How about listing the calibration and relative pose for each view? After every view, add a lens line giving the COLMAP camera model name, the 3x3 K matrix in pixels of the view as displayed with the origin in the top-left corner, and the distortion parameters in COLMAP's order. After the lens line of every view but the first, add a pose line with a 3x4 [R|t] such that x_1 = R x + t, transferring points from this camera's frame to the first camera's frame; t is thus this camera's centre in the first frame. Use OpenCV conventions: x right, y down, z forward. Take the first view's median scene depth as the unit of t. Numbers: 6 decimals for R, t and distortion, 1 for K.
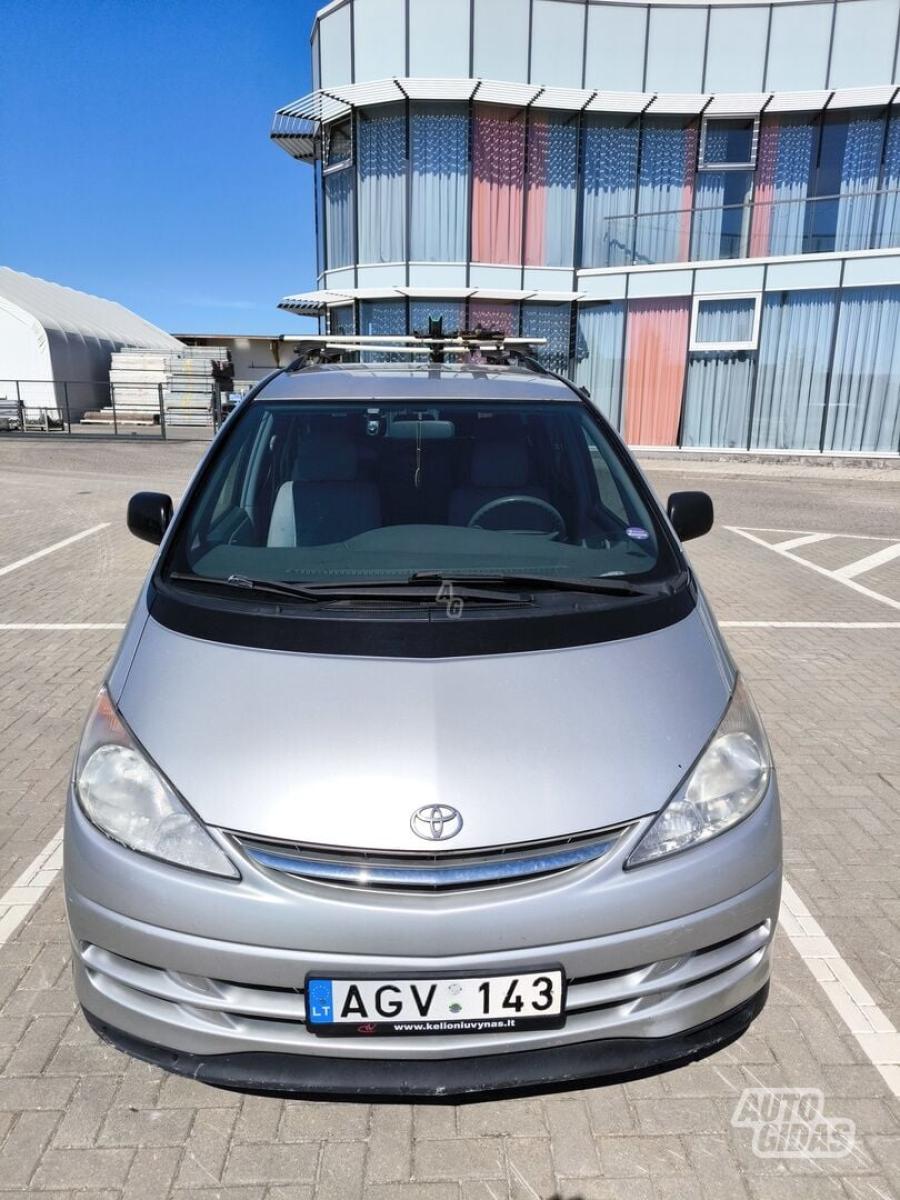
lens RADIAL K [[837.6, 0, 457.1], [0, 837.6, 598.2], [0, 0, 1]] dist [0.042232, -0.027612]
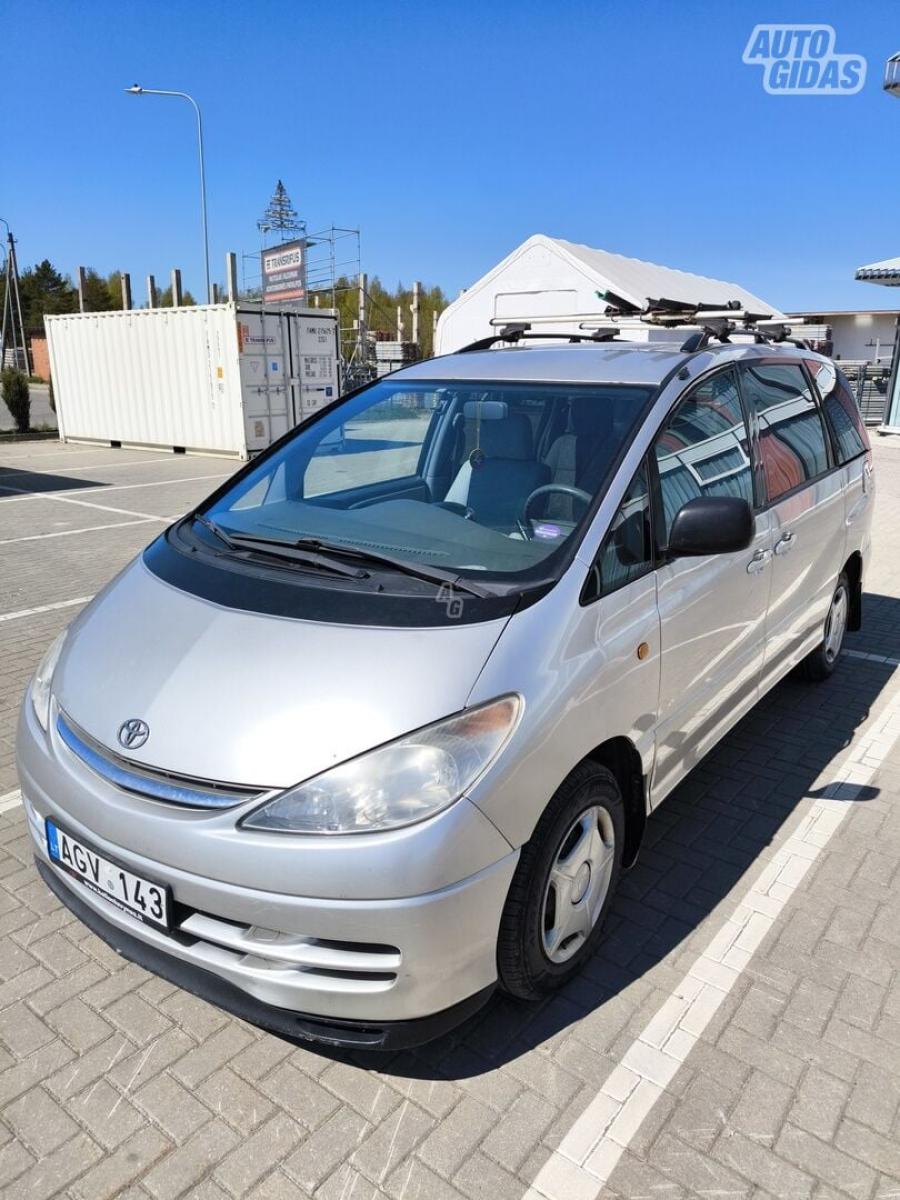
lens RADIAL K [[836.8, 0, 455.0], [0, 836.8, 602.6], [0, 0, 1]] dist [0.047002, -0.035092]
pose [[0.767935, 0.174868, -0.616195, 0.517296], [-0.158962, 0.983946, 0.081124, -0.043224], [0.620489, 0.035654, 0.783404, 0.170533]]
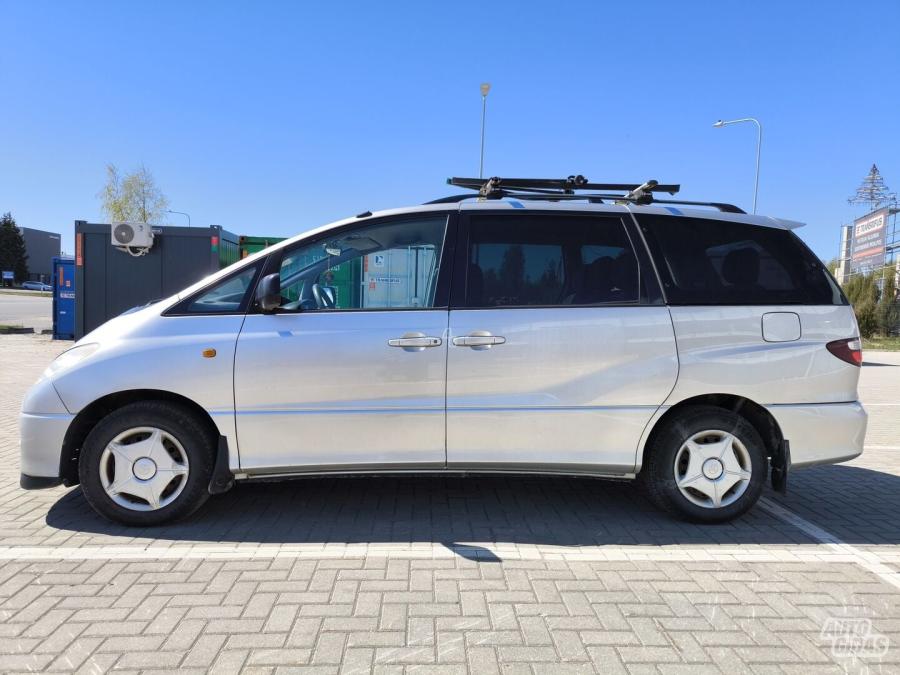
lens RADIAL K [[628.2, 0, 450.0], [0, 628.2, 337.5], [0, 0, 1]] dist [0.042232, -0.027612]
pose [[0.013575, 0.041736, -0.999036, 1.123236], [-0.265397, 0.963443, 0.036642, -0.118707], [0.964044, 0.264644, 0.024156, 1.094172]]
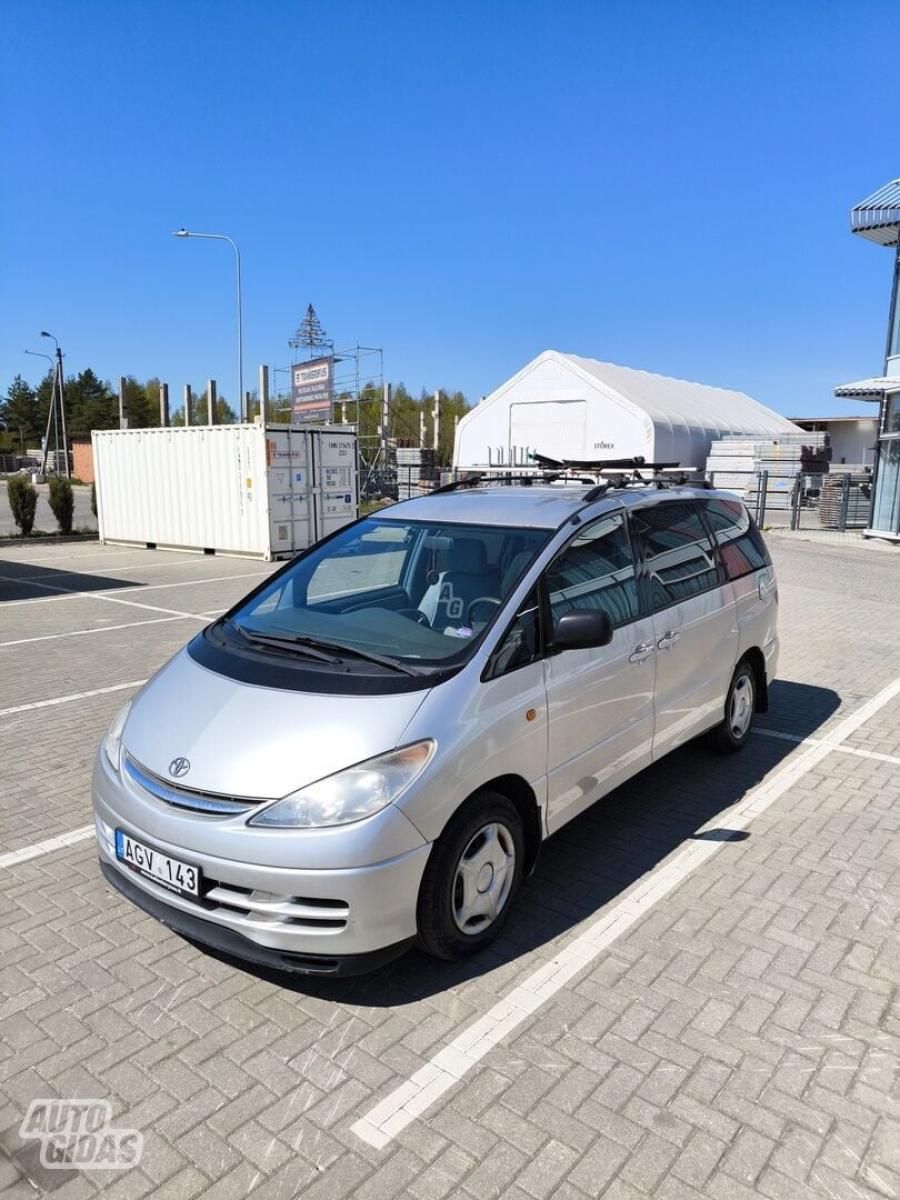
lens RADIAL K [[835.4, 0, 465.7], [0, 835.4, 601.3], [0, 0, 1]] dist [0.067608, -0.080967]
pose [[0.758726, 0.106326, -0.642674, 0.777819], [-0.161939, 0.986404, -0.027989, -0.064872], [0.630960, 0.125310, 0.765629, -0.015405]]
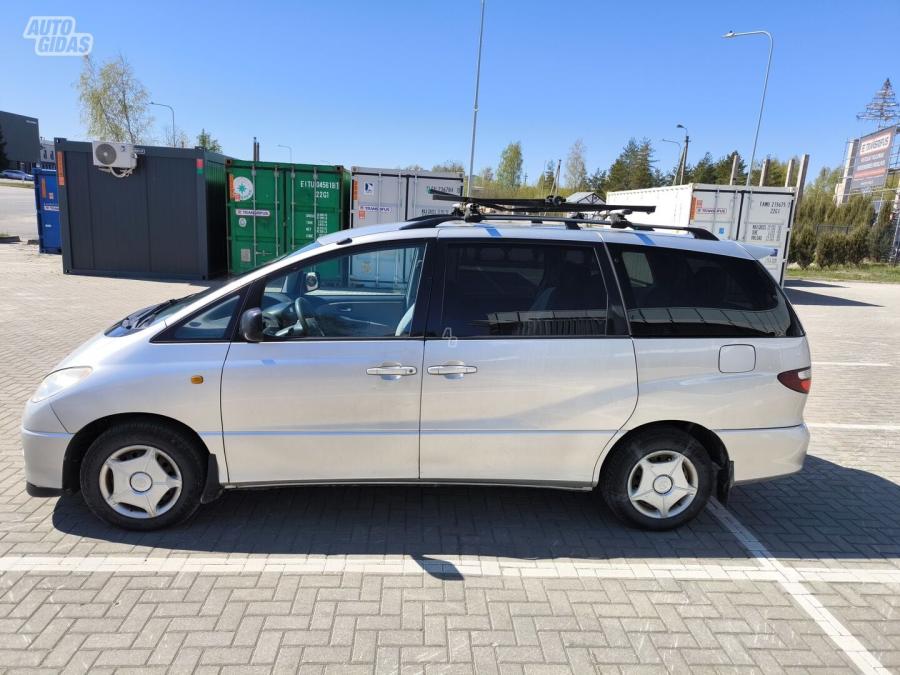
lens RADIAL K [[628.2, 0, 450.0], [0, 628.2, 337.5], [0, 0, 1]] dist [0.042232, -0.027612]
pose [[0.021613, 0.199126, -0.979735, 1.151283], [-0.290053, 0.939065, 0.184462, -0.319537], [0.956766, 0.280189, 0.078053, 1.064916]]
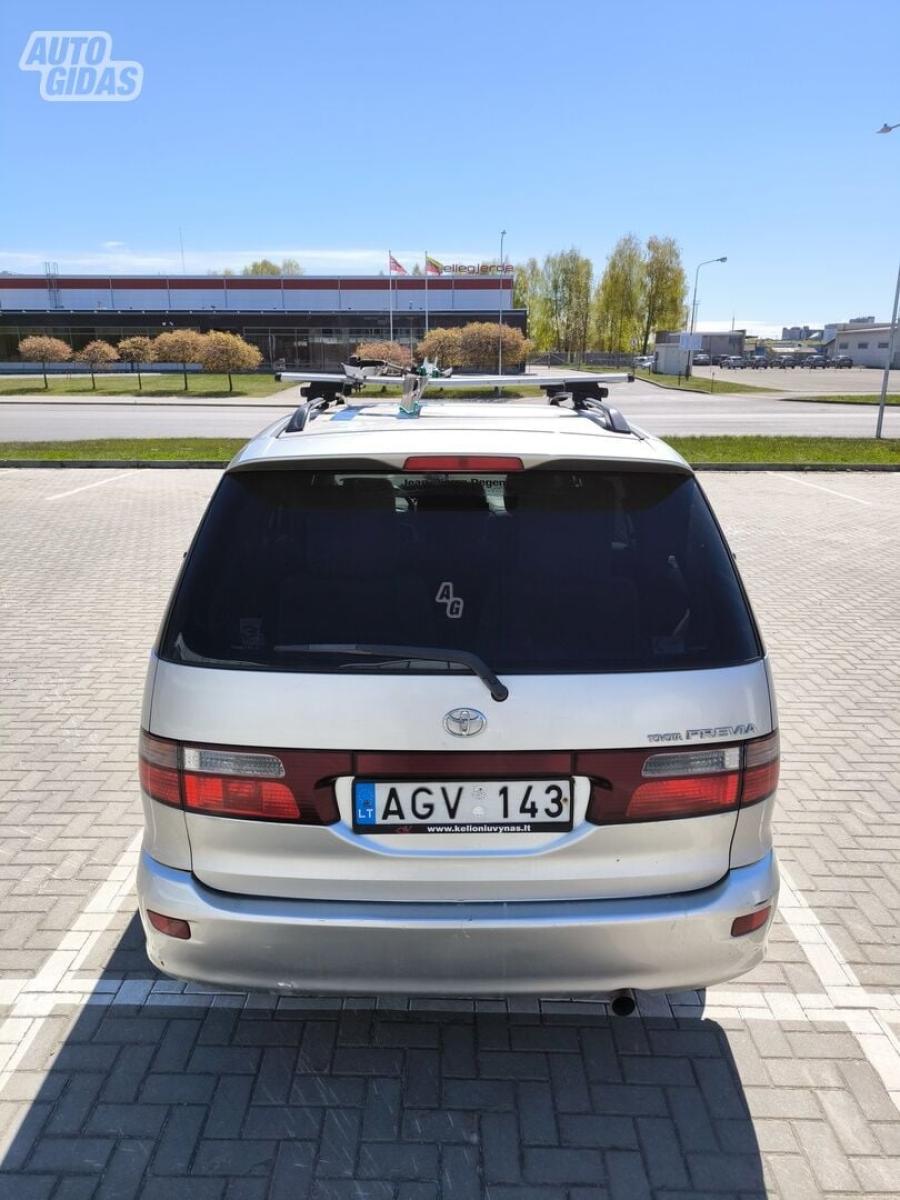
lens RADIAL K [[839.5, 0, 450.0], [0, 839.5, 600.0], [0, 0, 1]] dist [0.044143, -0.032719]
pose [[-0.999070, -0.022011, 0.037069, -0.100894], [-0.001222, 0.873962, 0.485992, -0.624707], [-0.043094, 0.485495, -0.873177, 2.204515]]
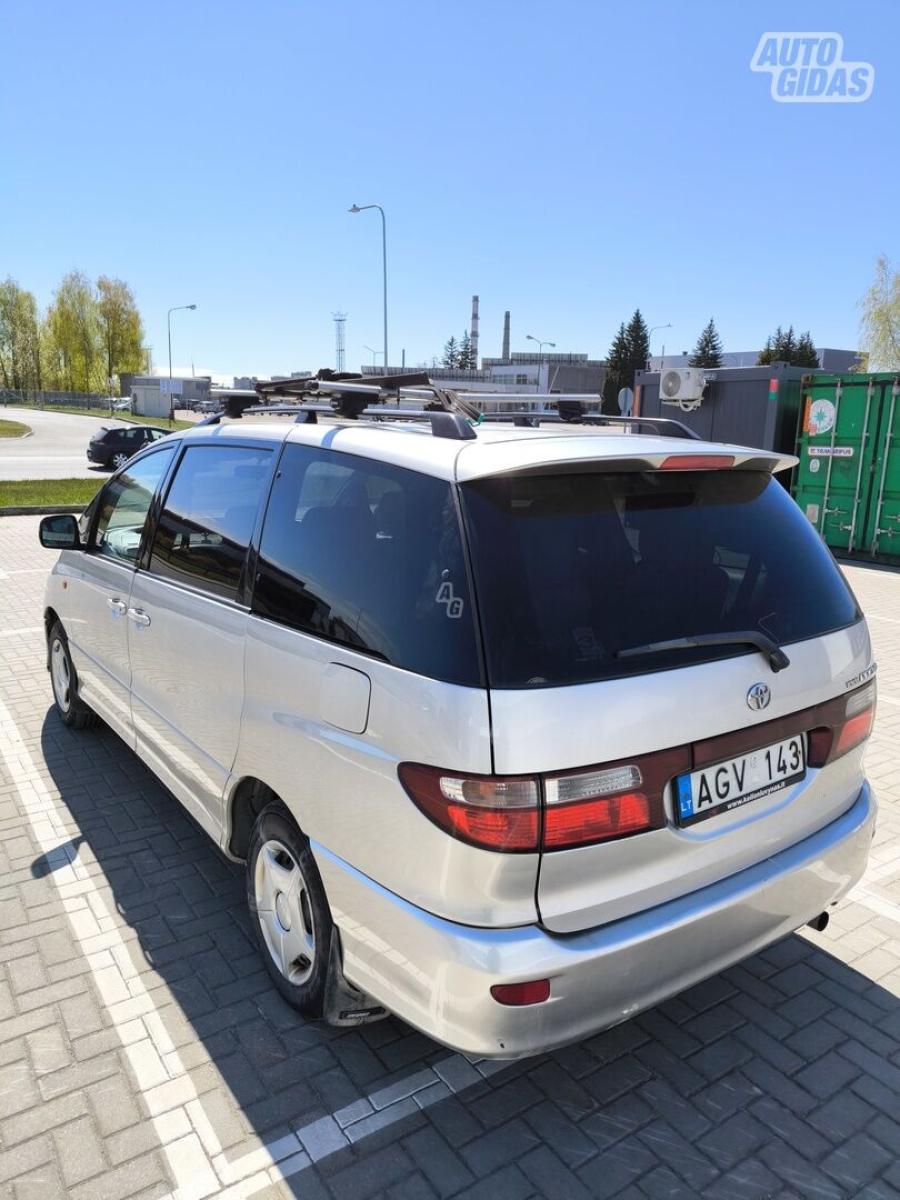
lens RADIAL K [[837.6, 0, 457.1], [0, 837.6, 598.2], [0, 0, 1]] dist [0.042232, -0.027612]
pose [[-0.840657, 0.086419, -0.534628, 0.412432], [-0.155593, 0.907027, 0.391271, -0.550145], [0.518735, 0.412109, -0.749053, 2.068556]]
